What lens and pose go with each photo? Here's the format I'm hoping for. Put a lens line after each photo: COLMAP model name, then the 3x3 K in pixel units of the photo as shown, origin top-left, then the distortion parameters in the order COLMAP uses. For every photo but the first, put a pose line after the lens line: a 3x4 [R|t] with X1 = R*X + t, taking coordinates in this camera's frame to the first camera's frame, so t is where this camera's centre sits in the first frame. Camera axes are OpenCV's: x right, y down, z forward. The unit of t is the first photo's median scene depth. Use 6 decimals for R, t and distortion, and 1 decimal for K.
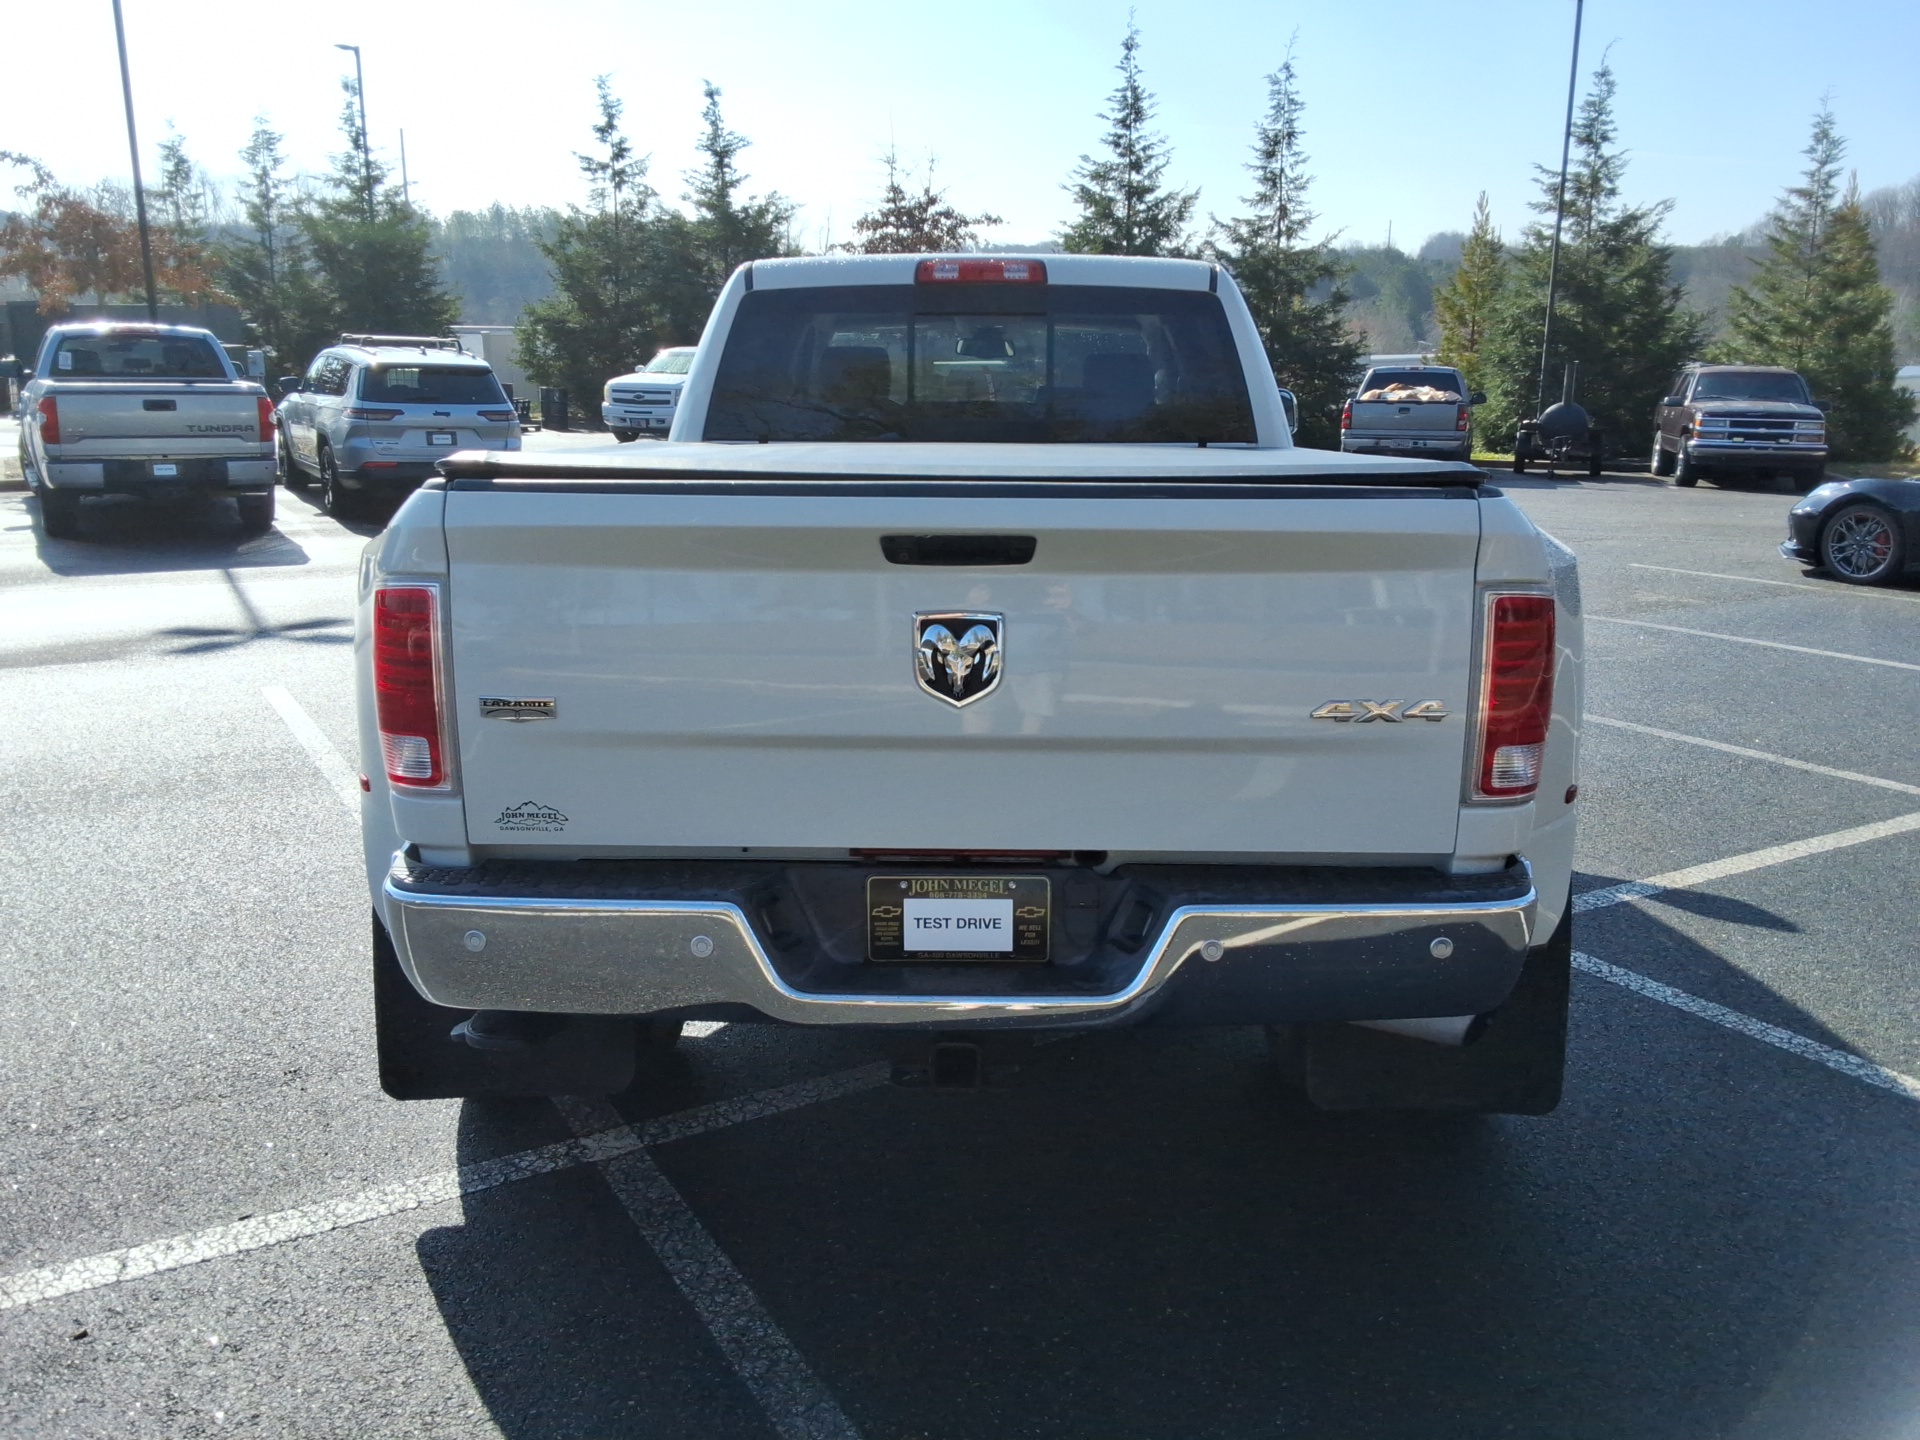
lens RADIAL K [[1536.7, 0, 975.9], [0, 1536.7, 684.7], [0, 0, 1]] dist [0.130451, -0.212624]
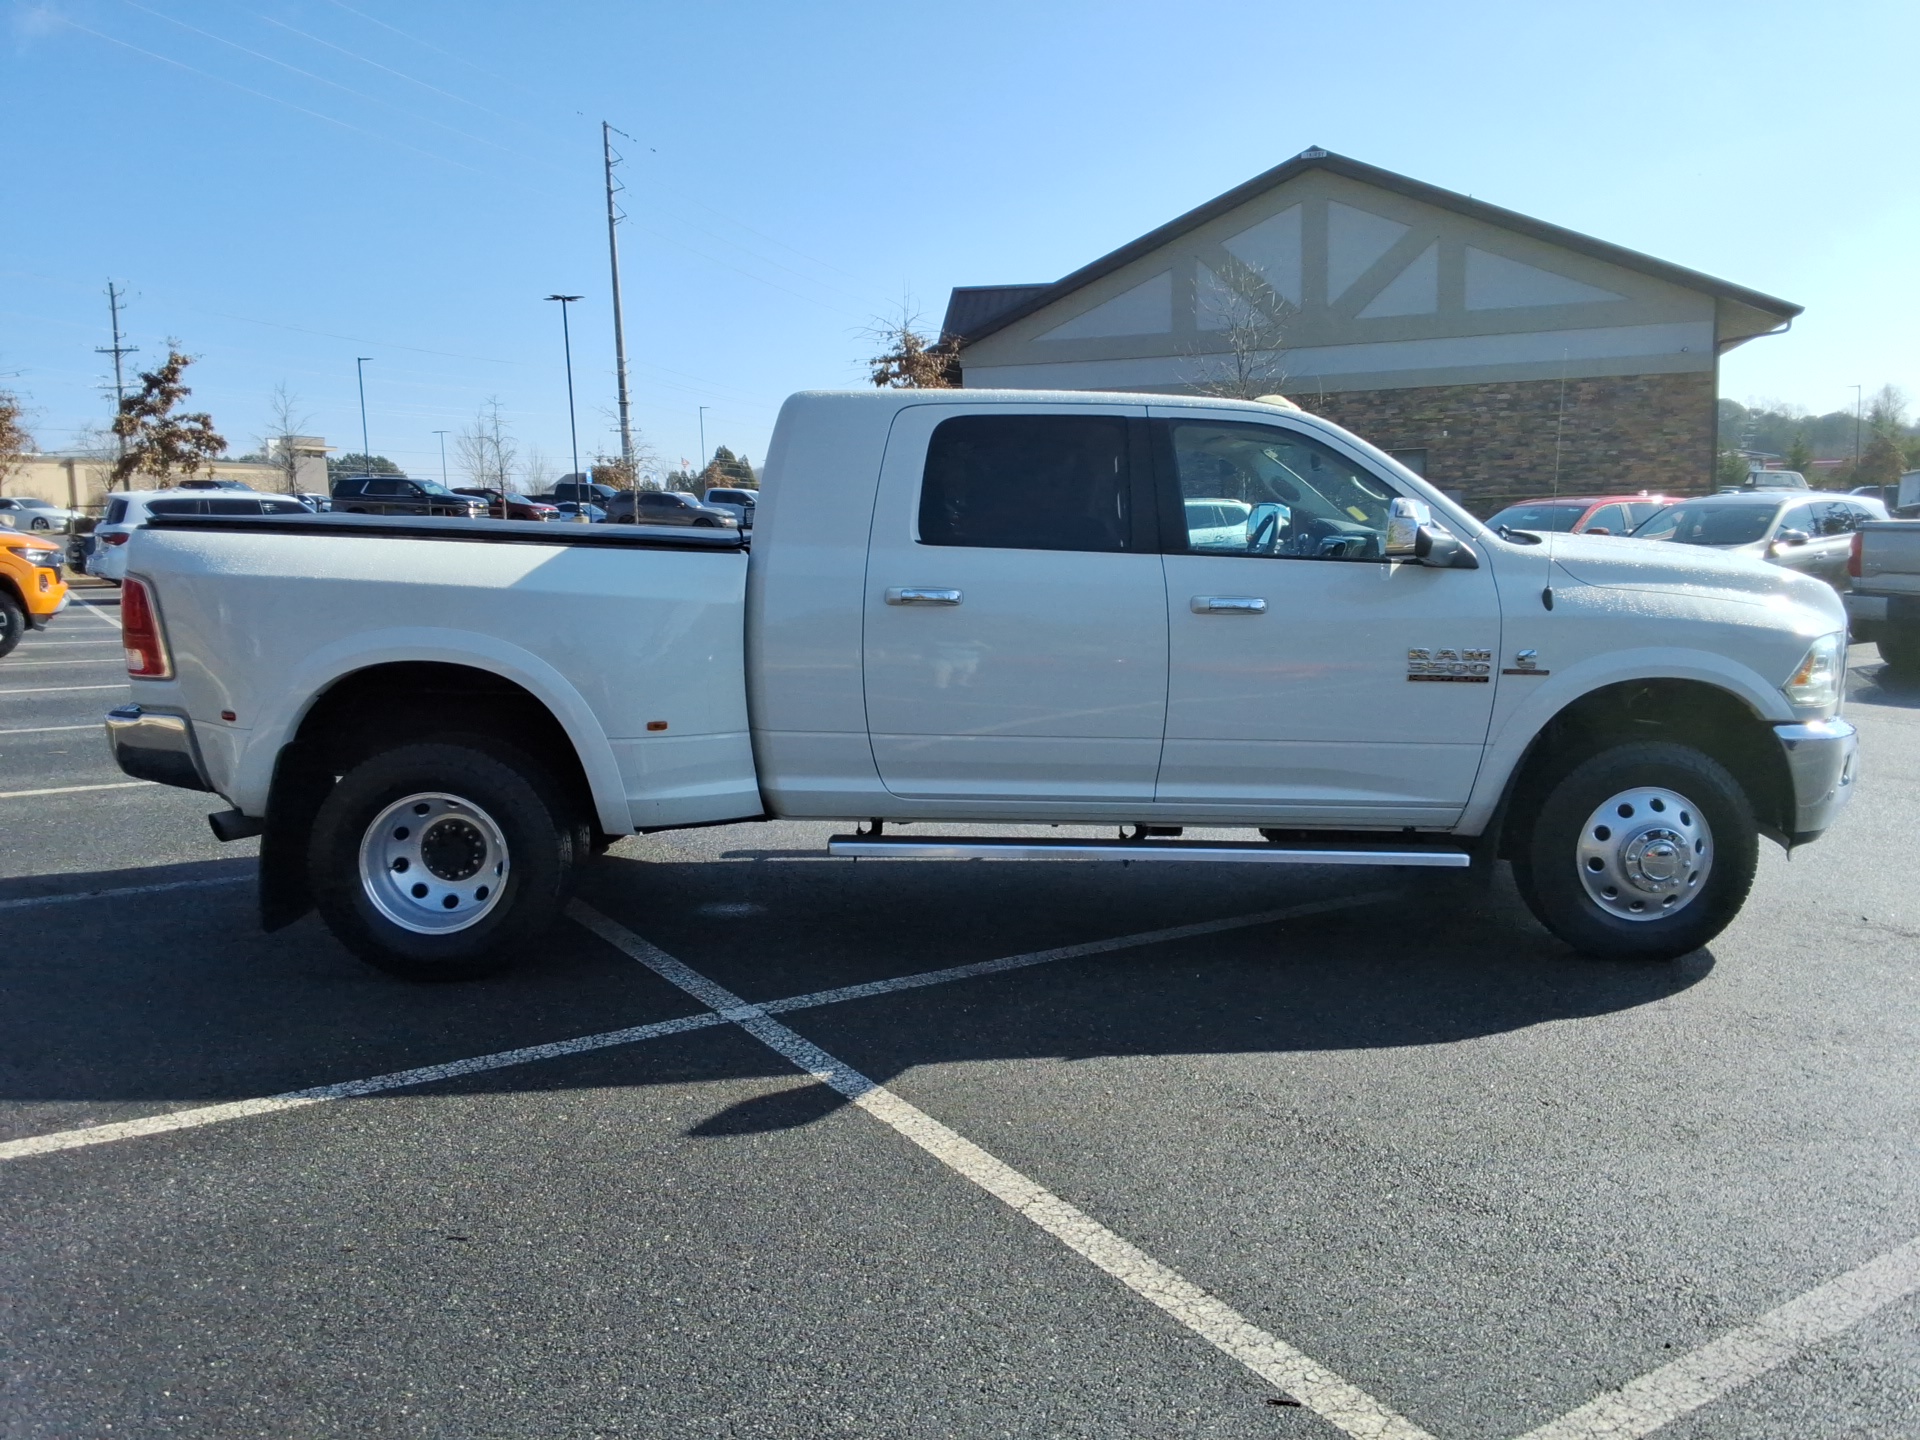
lens RADIAL K [[1536.7, 0, 975.9], [0, 1536.7, 684.7], [0, 0, 1]] dist [0.130451, -0.212624]
pose [[0.044120, 0.105056, -0.993487, 0.201558], [-0.200928, 0.975068, 0.094186, -0.027632], [0.978612, 0.195464, 0.064129, 0.159726]]
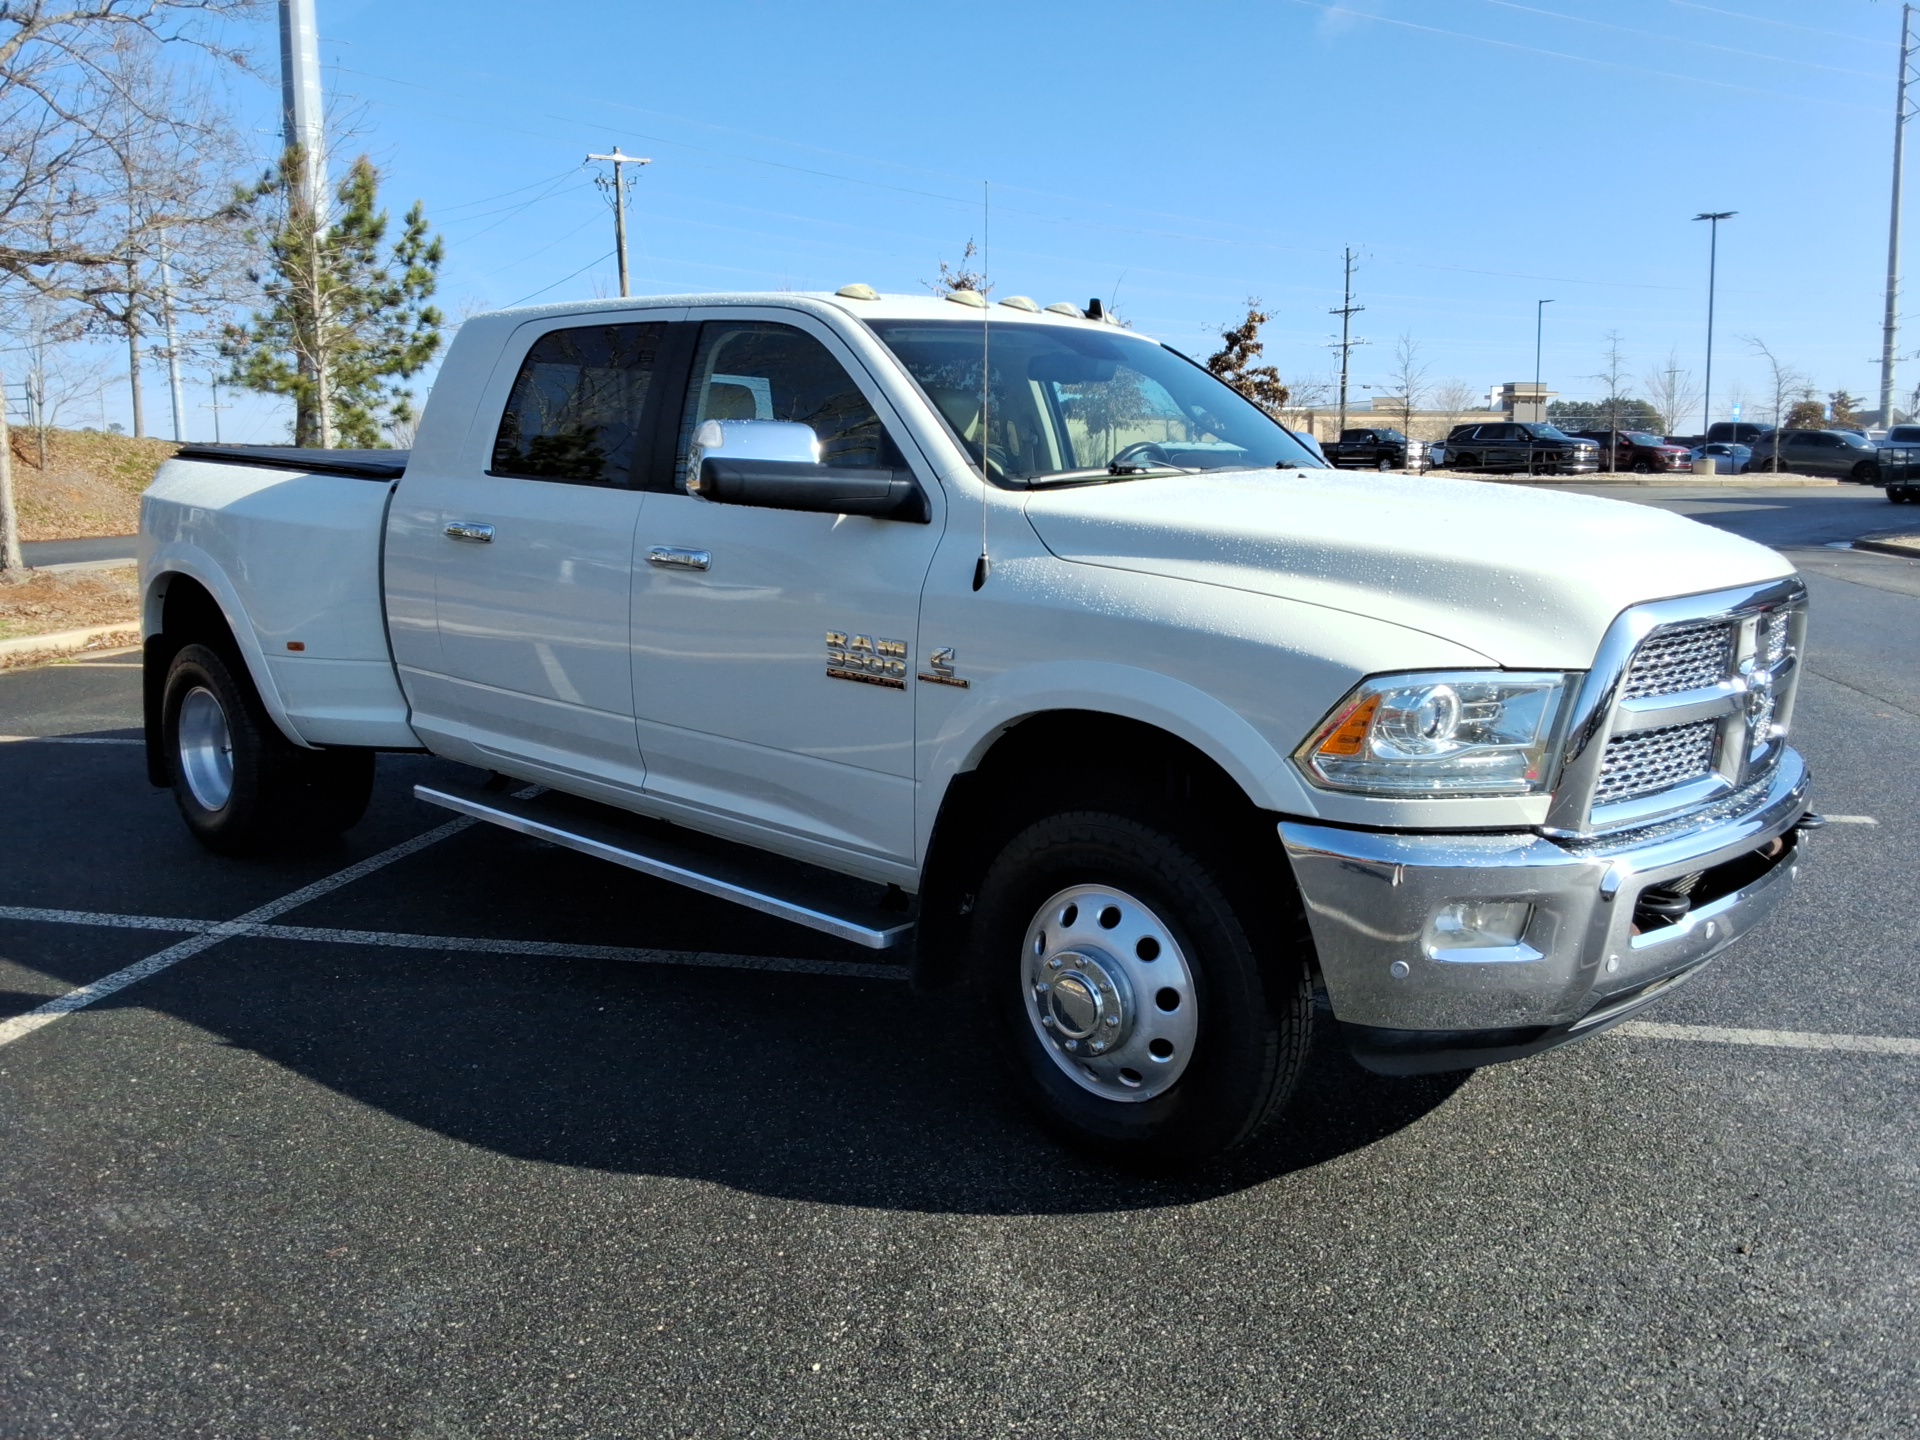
lens RADIAL K [[1536.7, 0, 975.9], [0, 1536.7, 684.7], [0, 0, 1]] dist [0.130451, -0.212624]
pose [[-0.665804, 0.102327, -0.739077, 0.116120], [-0.154396, 0.950216, 0.270649, -0.055744], [0.729978, 0.294310, -0.616858, 0.301173]]
